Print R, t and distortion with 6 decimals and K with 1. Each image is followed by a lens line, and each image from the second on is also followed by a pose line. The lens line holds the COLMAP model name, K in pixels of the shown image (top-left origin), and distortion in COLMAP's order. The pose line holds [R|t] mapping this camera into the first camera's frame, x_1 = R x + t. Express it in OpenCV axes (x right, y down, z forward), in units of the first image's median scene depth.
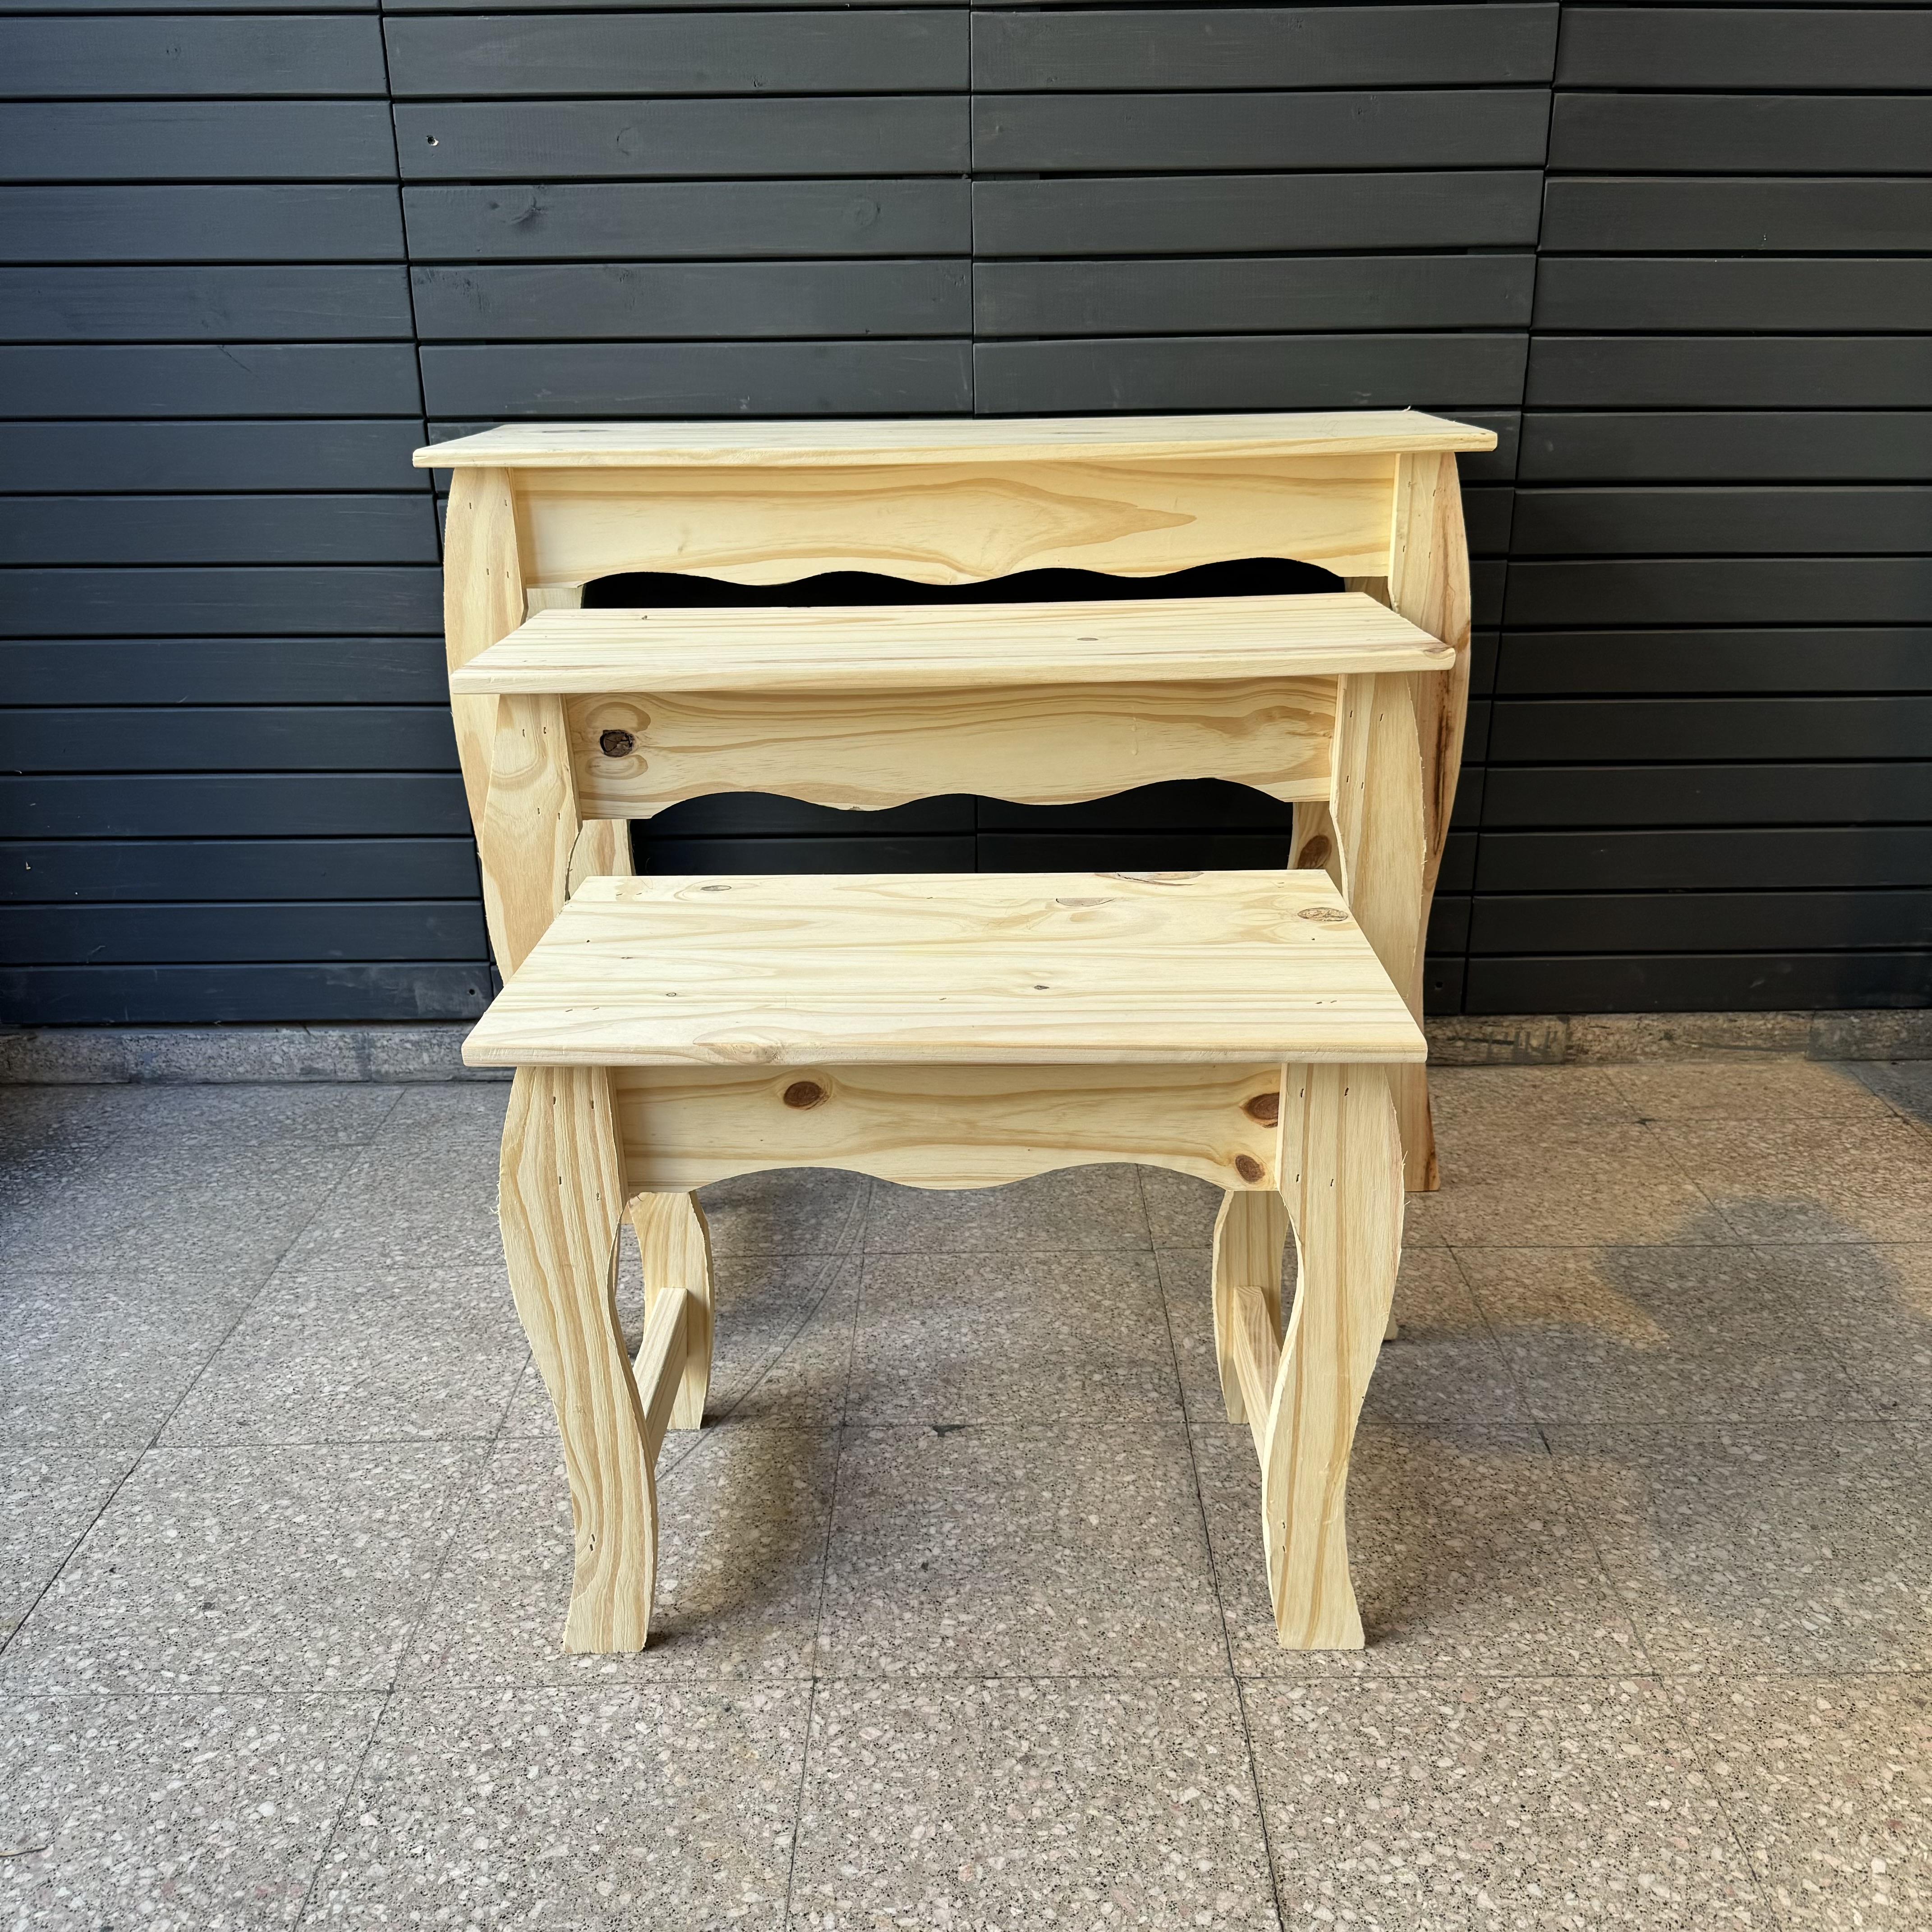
lens RADIAL K [[1813.2, 0, 966.0], [0, 1813.2, 966.0], [0, 0, 1]] dist [0.137367, -0.281432]
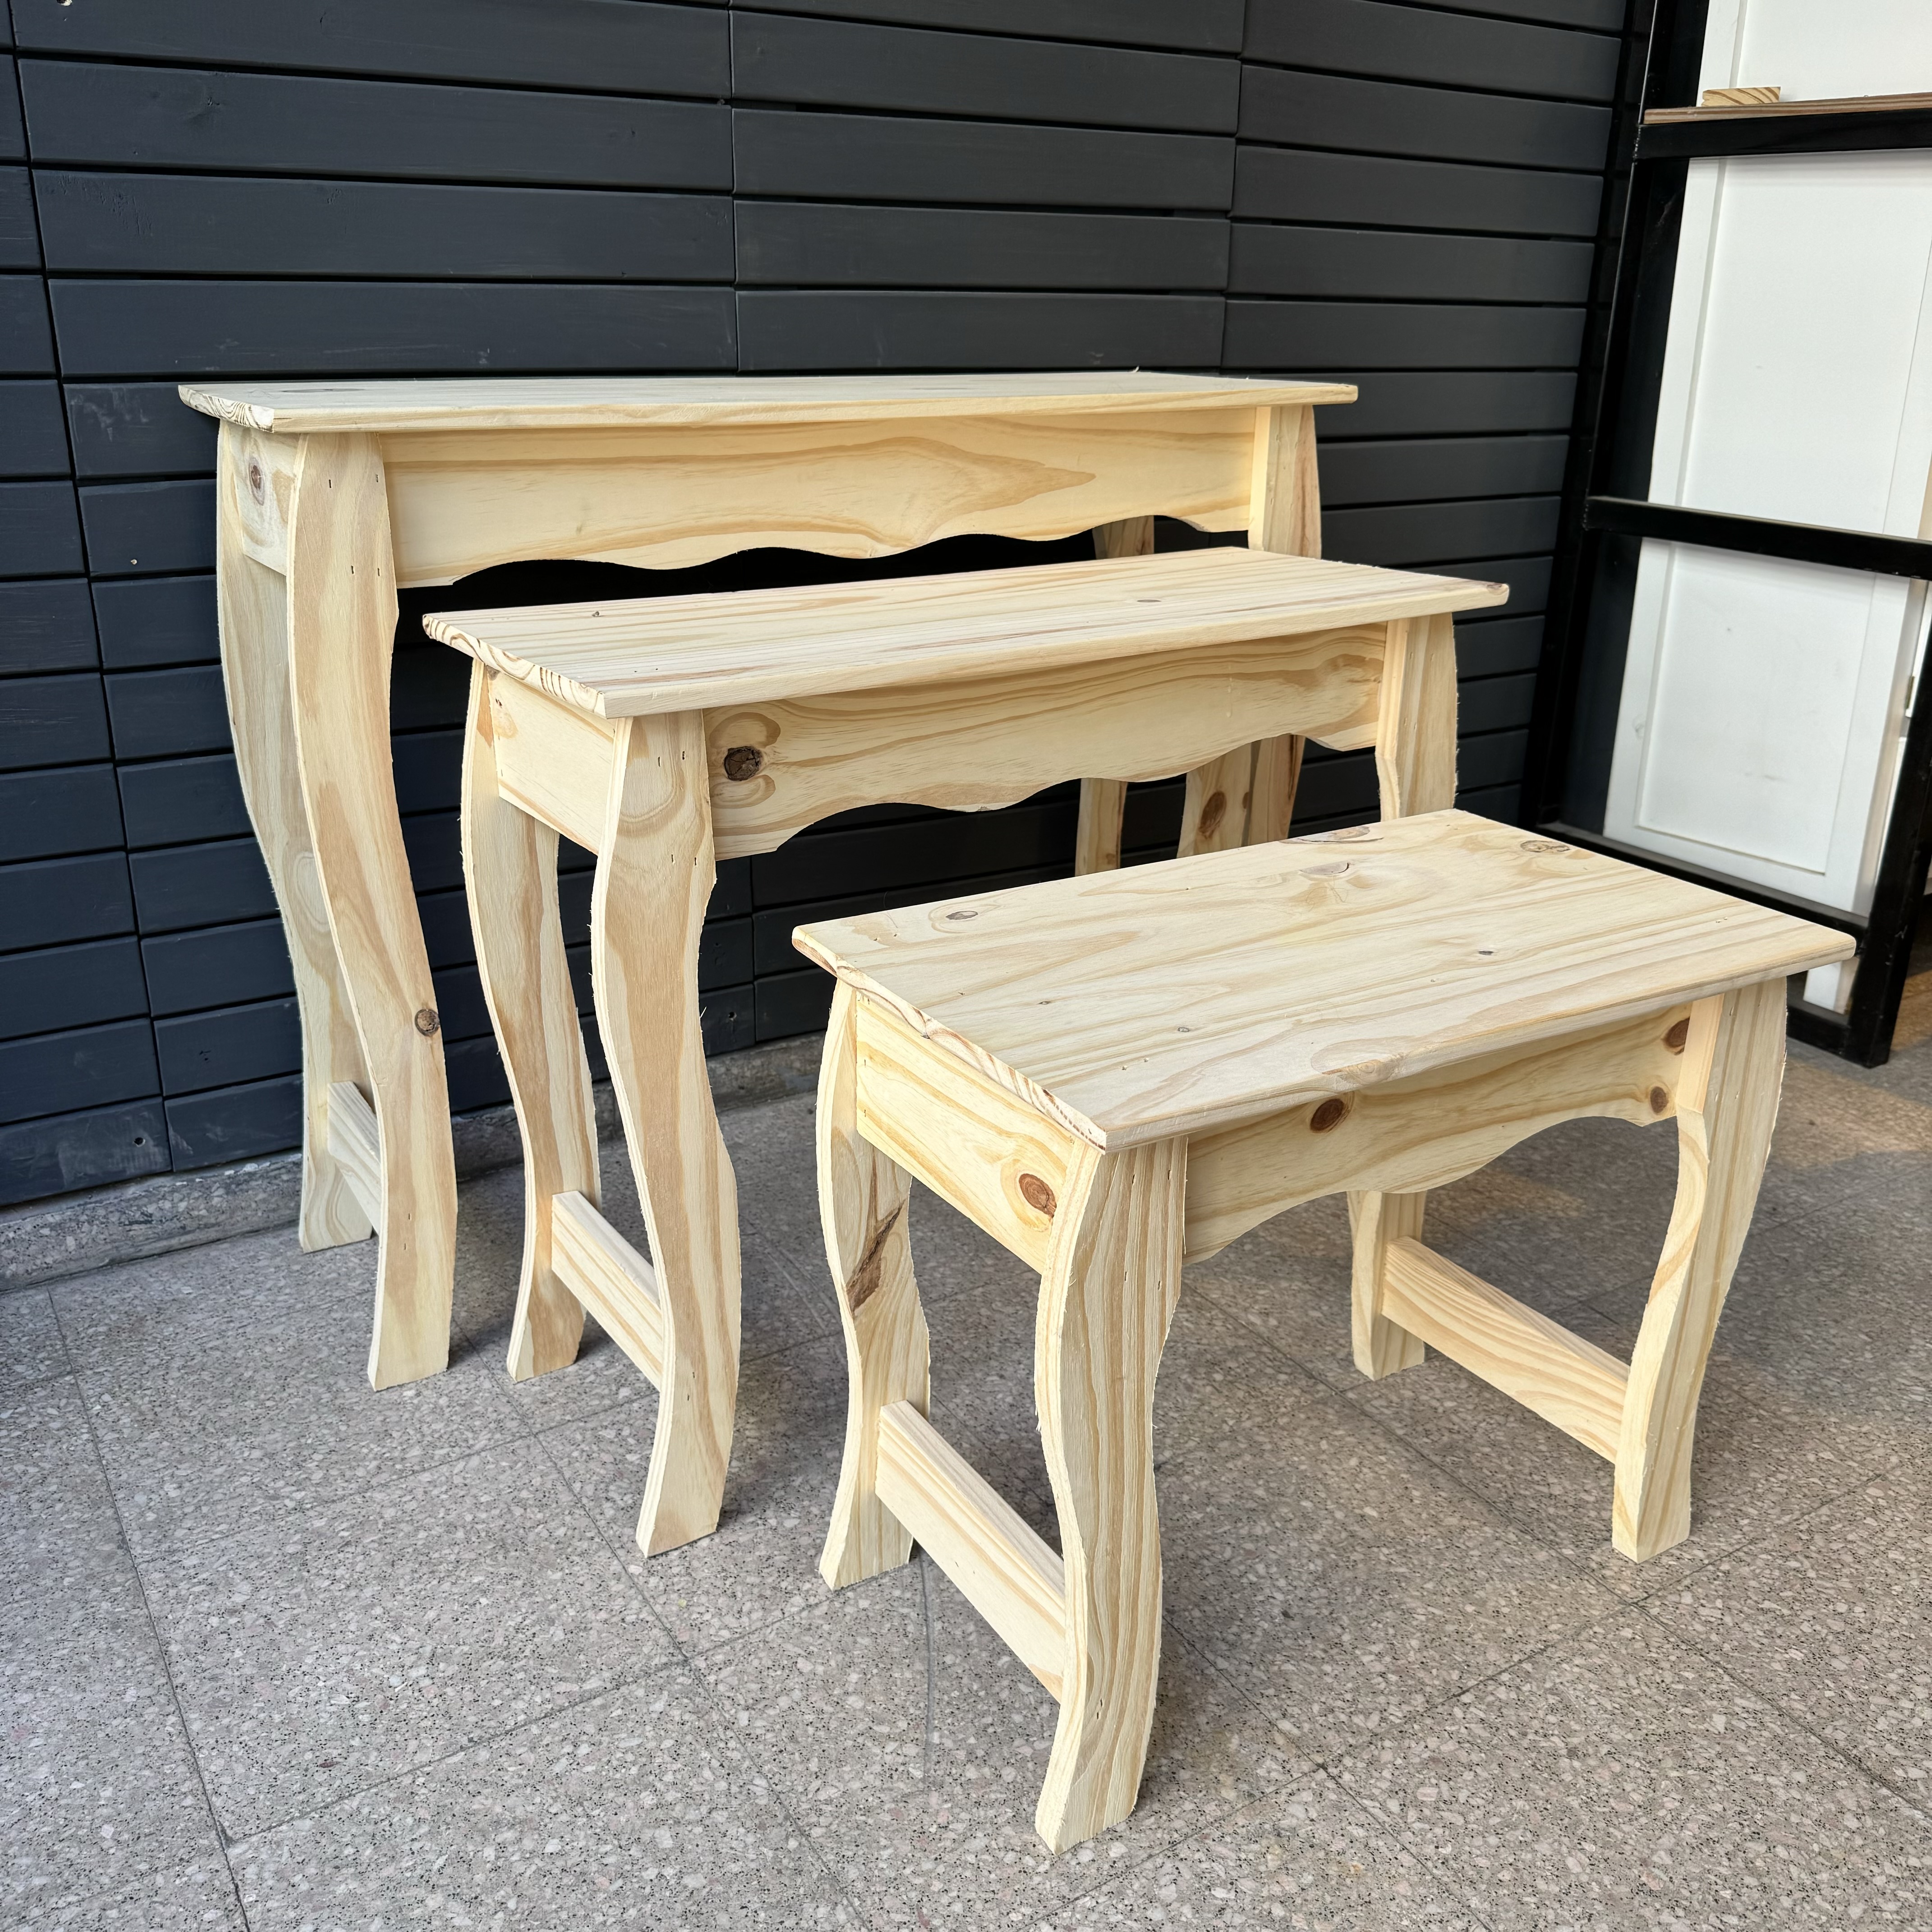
lens RADIAL K [[1816.0, 0, 1087.3], [0, 1816.0, 940.1], [0, 0, 1]] dist [0.093667, -0.151183]
pose [[0.845551, -0.158312, 0.509883, -0.432335], [0.161827, 0.986095, 0.037807, -0.044897], [-0.508778, 0.050545, 0.859412, 0.205588]]
